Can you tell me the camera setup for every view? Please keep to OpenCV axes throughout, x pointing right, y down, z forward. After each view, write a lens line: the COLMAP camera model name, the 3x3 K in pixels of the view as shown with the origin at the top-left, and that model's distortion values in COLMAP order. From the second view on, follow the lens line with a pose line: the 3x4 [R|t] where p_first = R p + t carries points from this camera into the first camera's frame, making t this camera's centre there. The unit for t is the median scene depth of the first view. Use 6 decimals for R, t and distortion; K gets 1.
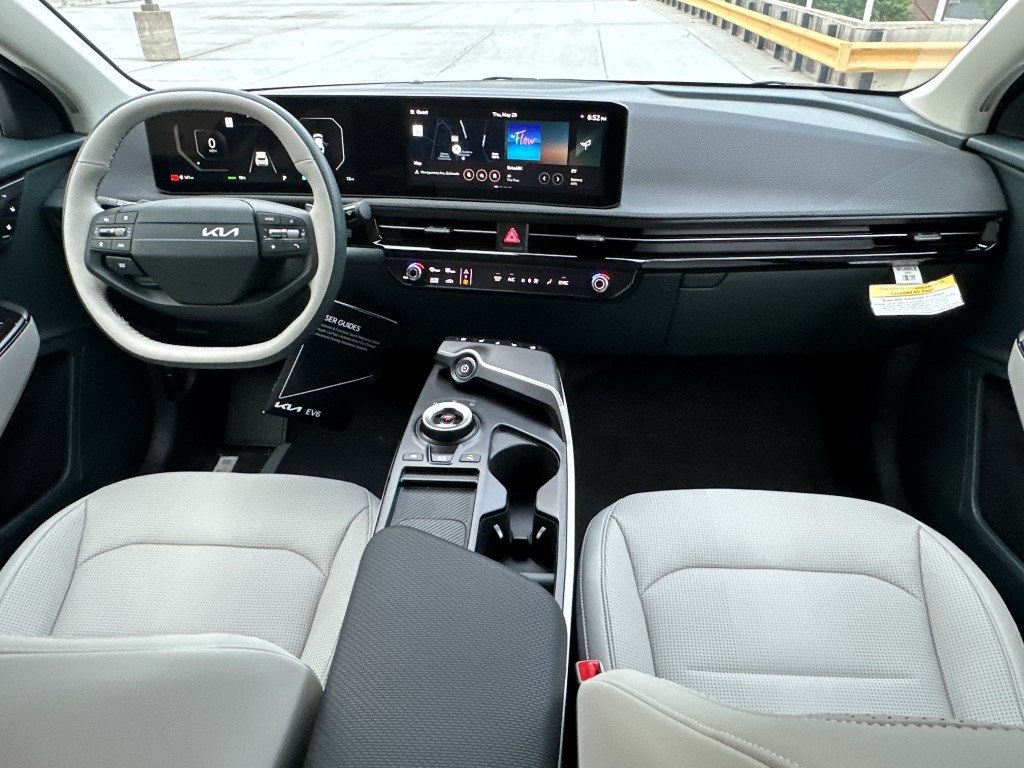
lens RADIAL K [[716.8, 0, 512.0], [0, 716.8, 384.0], [0, 0, 1]] dist [0.003227, -0.000513]
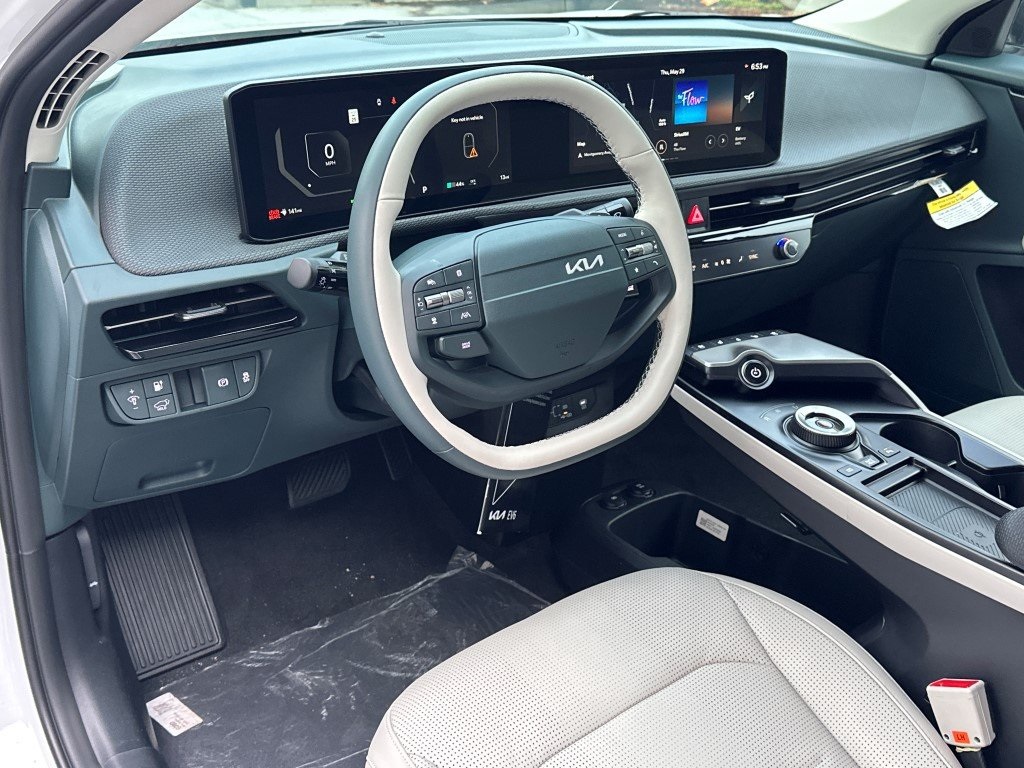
lens RADIAL K [[1065.4, 0, 512.0], [0, 1065.4, 384.0], [0, 0, 1]] dist [0.229454, -0.511774]
pose [[0.722704, -0.259752, 0.640490, -1.014551], [0.289404, 0.955270, 0.060860, -0.157776], [-0.627649, 0.141377, 0.765551, 0.205070]]
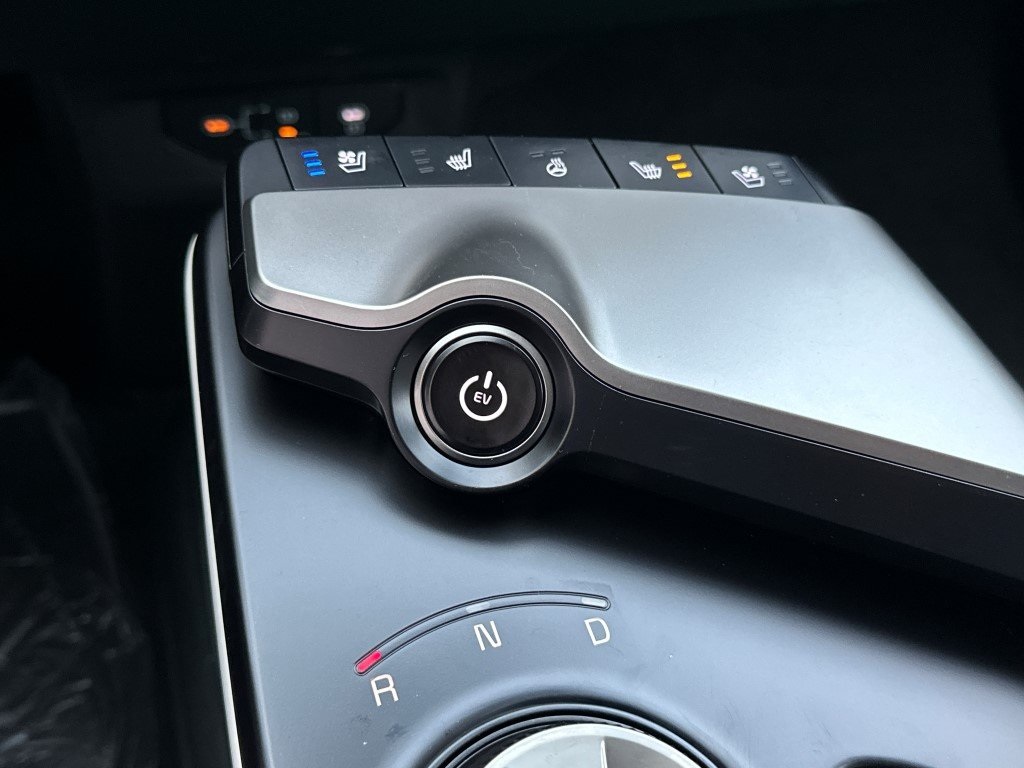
lens RADIAL K [[1143.3, 0, 512.0], [0, 1143.3, 384.0], [0, 0, 1]] dist [0.214751, -0.644763]
pose [[0.901623, -0.219298, 0.372807, -0.149609], [0.056057, 0.913912, 0.402022, -0.122541], [-0.428876, -0.341574, 0.836297, 0.726331]]
